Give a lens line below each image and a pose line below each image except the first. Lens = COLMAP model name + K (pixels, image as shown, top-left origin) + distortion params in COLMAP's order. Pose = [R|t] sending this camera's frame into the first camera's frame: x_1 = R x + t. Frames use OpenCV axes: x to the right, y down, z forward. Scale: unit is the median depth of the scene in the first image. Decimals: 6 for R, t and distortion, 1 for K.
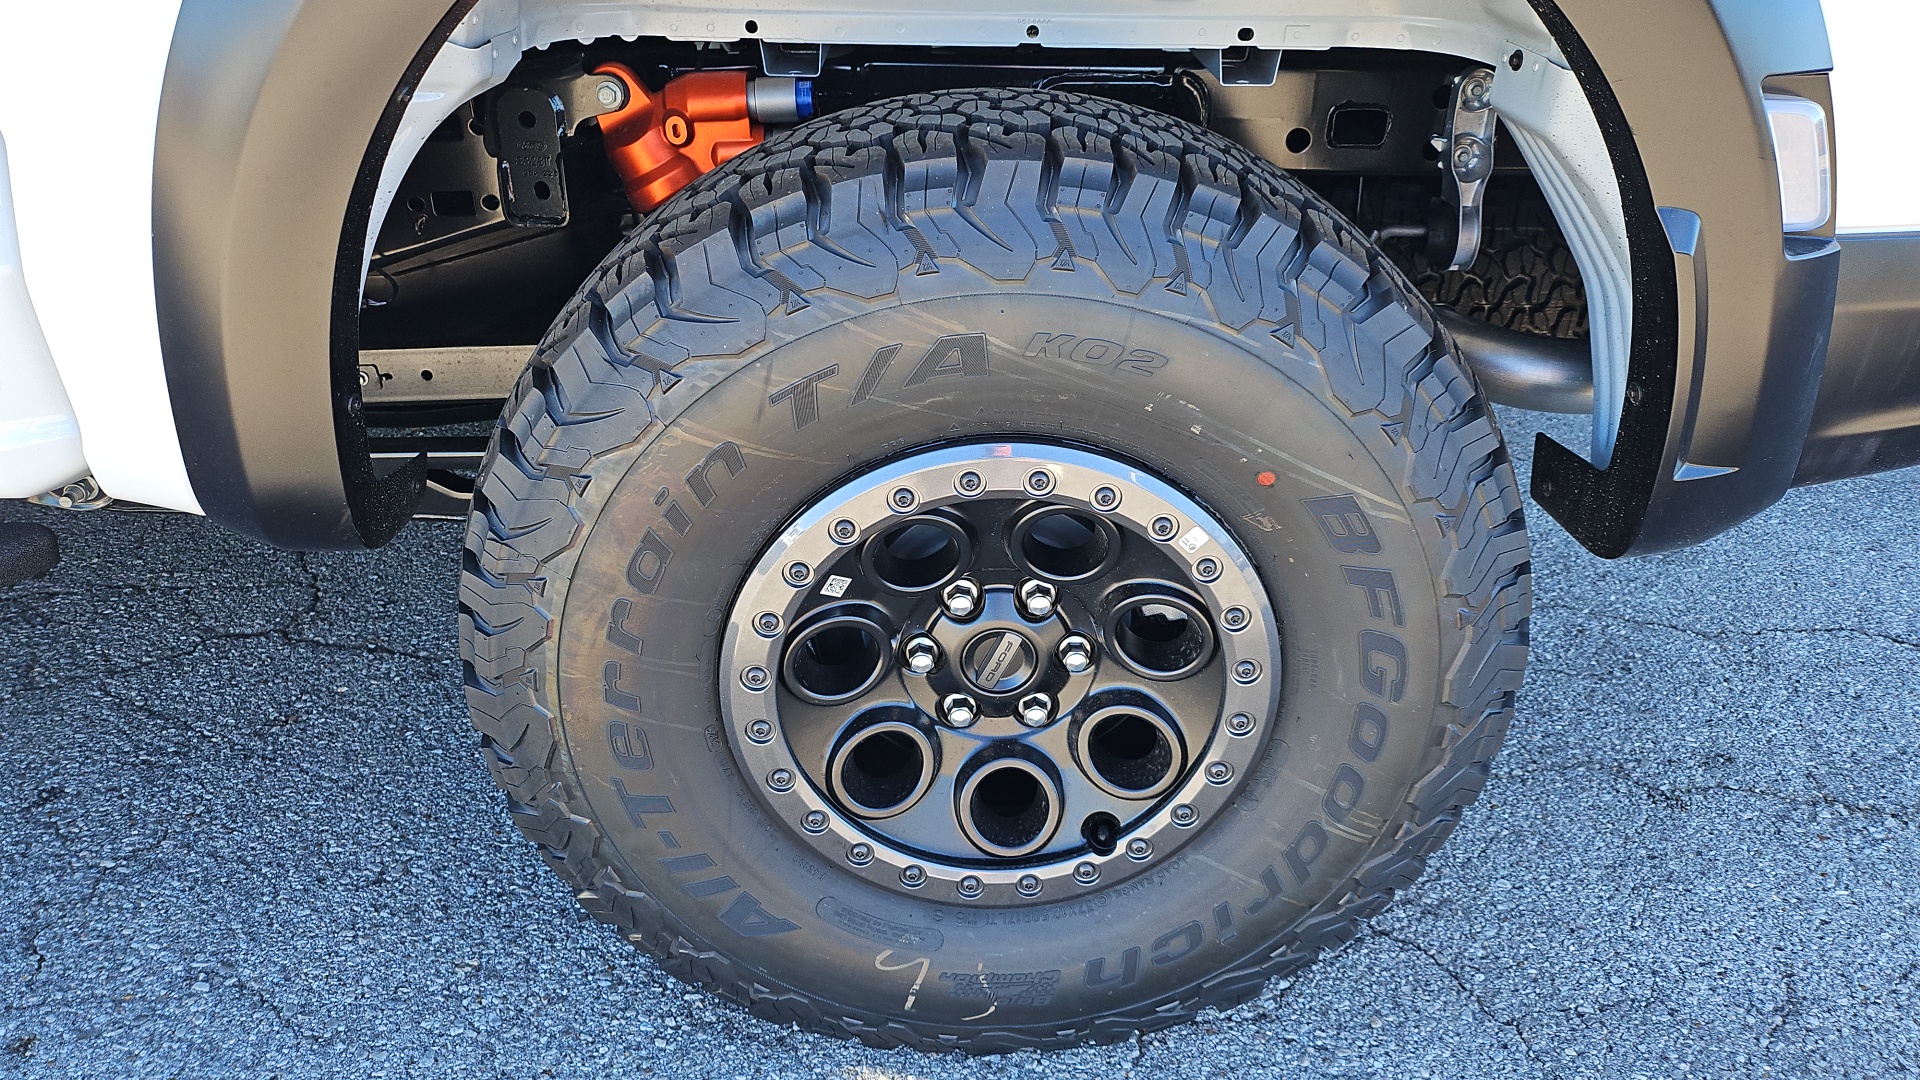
lens RADIAL K [[1380.7, 0, 954.1], [0, 1380.7, 560.3], [0, 0, 1]] dist [0.033243, -0.000316]
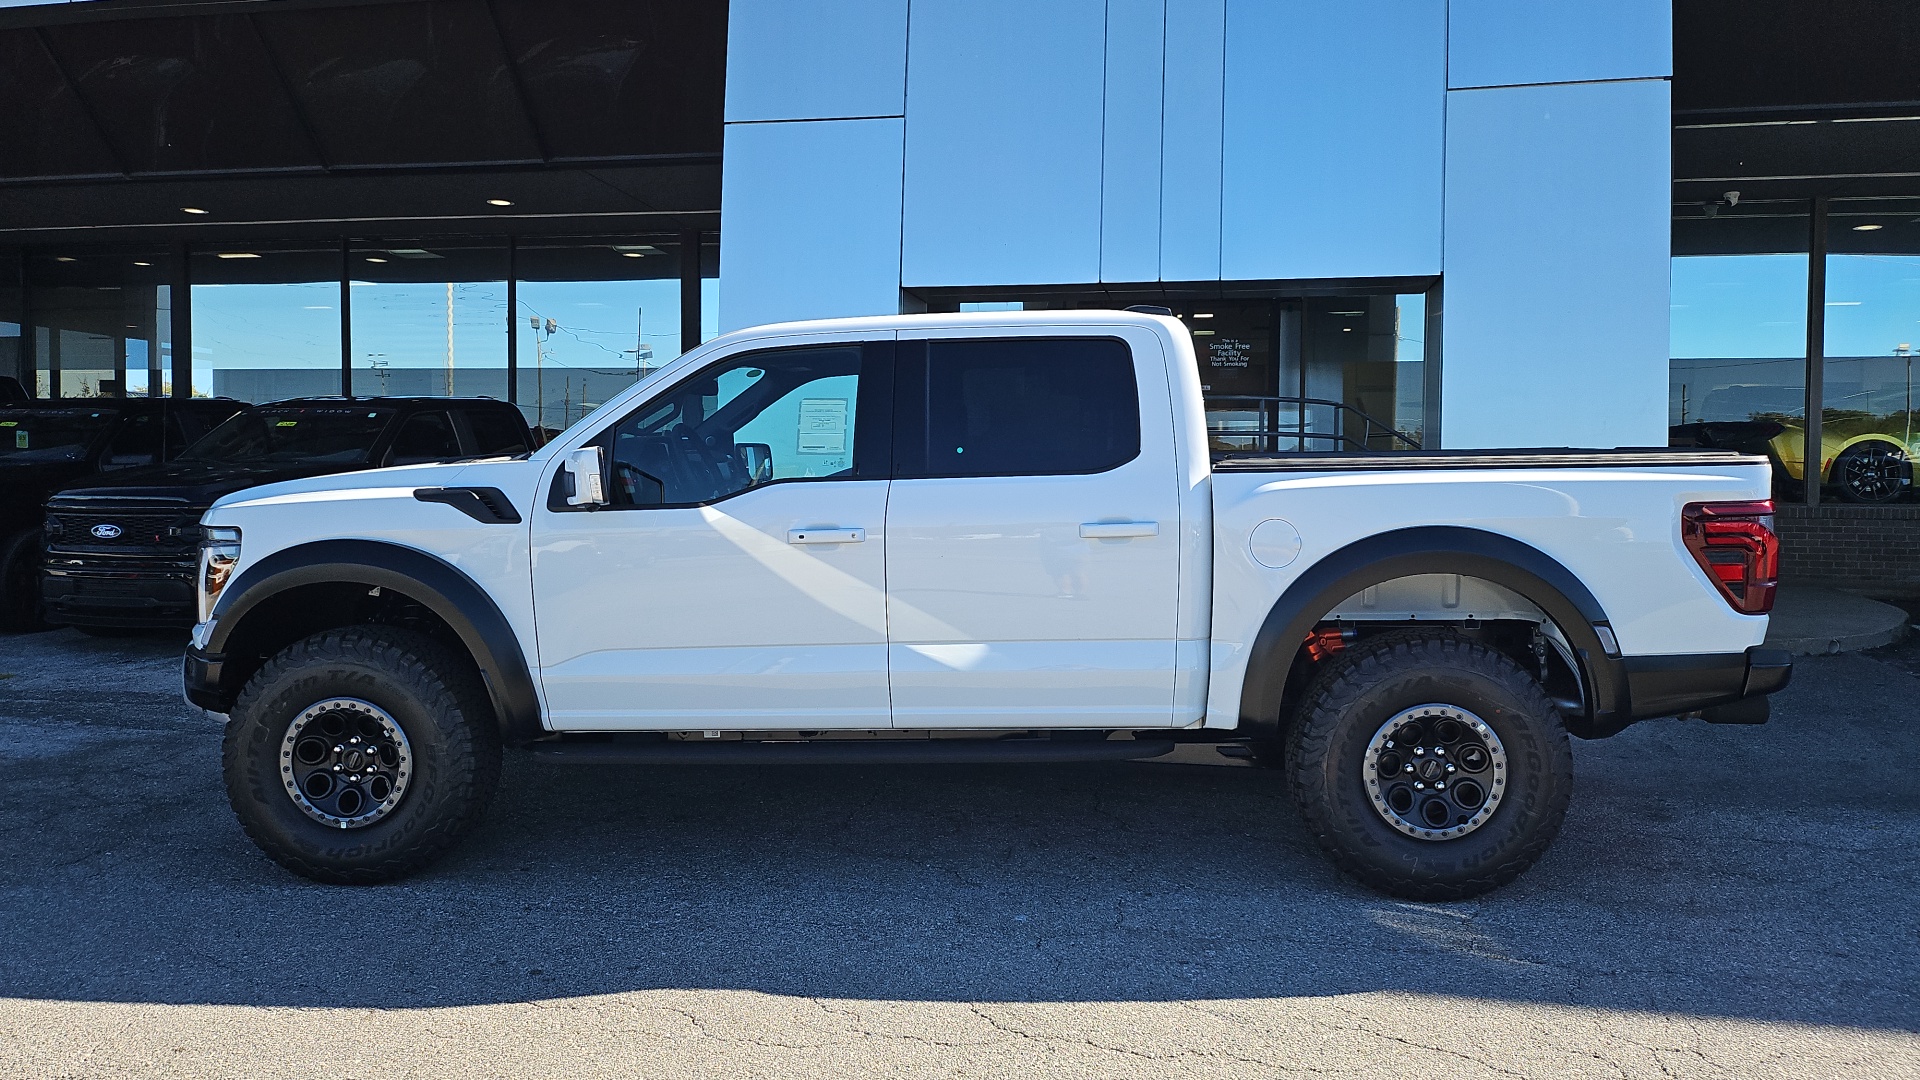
lens RADIAL K [[1380.7, 0, 954.1], [0, 1380.7, 560.3], [0, 0, 1]] dist [0.033243, -0.000316]
pose [[0.995889, -0.025182, -0.087009, -1.004381], [-0.012213, 0.914479, -0.404450, 1.199007], [0.089753, 0.403850, 0.910412, -3.068220]]
